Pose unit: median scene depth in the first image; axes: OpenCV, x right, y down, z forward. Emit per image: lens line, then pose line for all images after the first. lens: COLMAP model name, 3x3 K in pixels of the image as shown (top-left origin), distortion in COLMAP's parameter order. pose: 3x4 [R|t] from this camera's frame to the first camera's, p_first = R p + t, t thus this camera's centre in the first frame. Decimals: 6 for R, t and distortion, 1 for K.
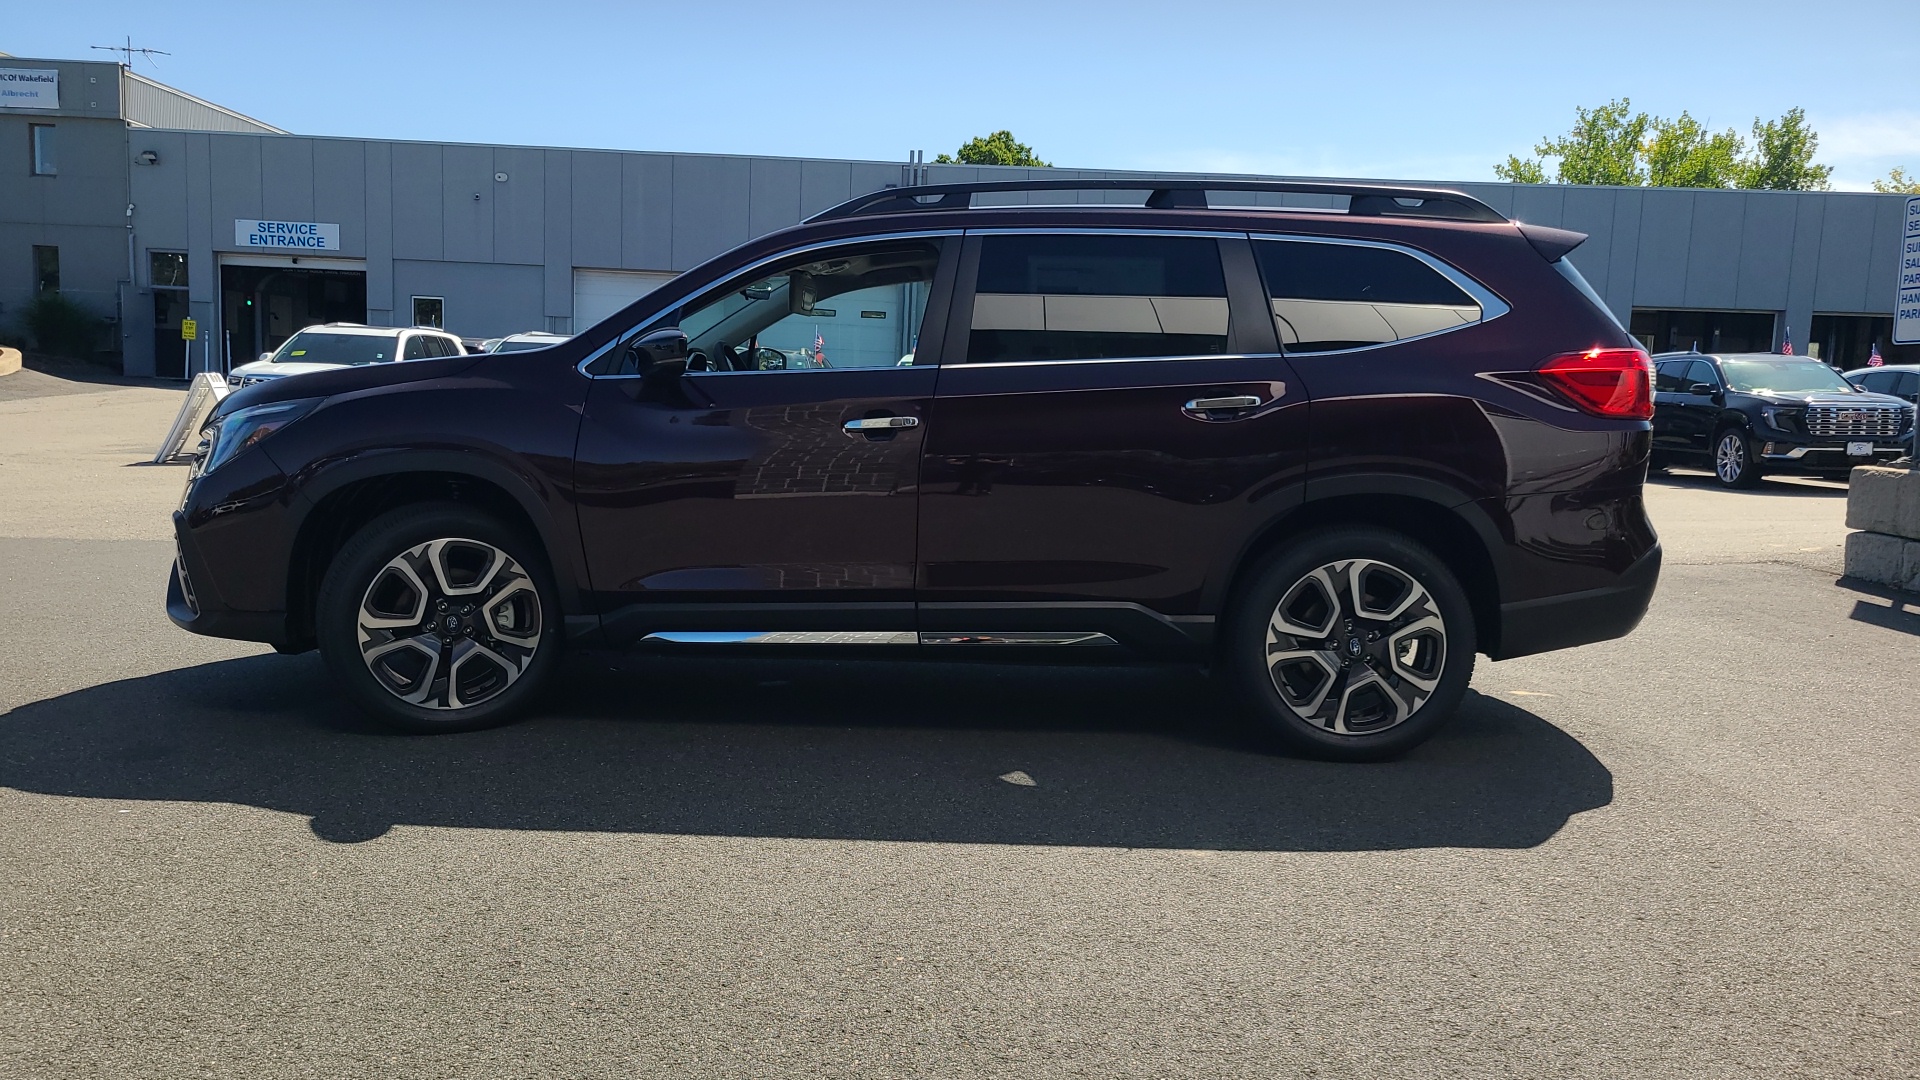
lens RADIAL K [[1451.1, 0, 937.2], [0, 1451.1, 542.7], [0, 0, 1]] dist [0.051199, -0.008220]
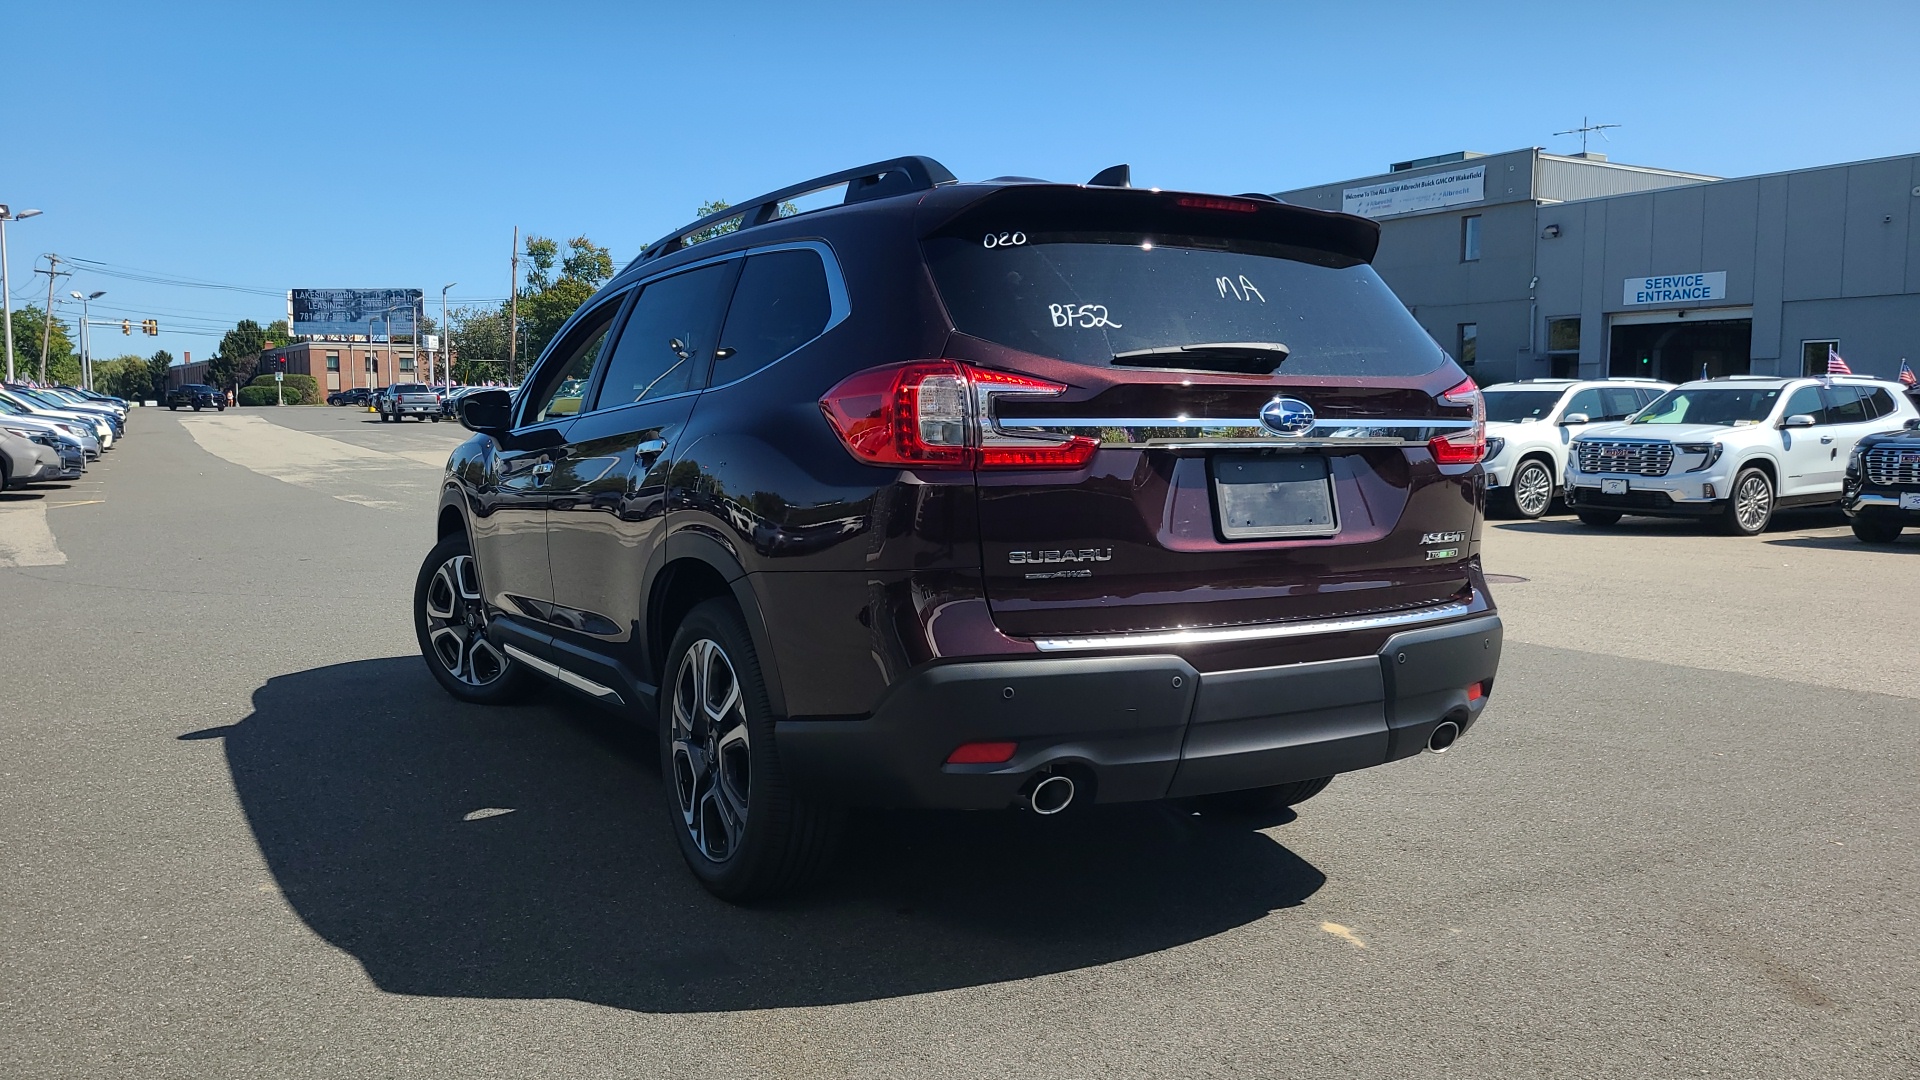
lens RADIAL K [[1451.1, 0, 937.2], [0, 1451.1, 542.7], [0, 0, 1]] dist [0.051199, -0.008220]
pose [[0.515556, 0.046729, -0.855581, 0.146742], [-0.081842, 0.996632, 0.005116, -0.008110], [0.852938, 0.067385, 0.517644, 0.096588]]
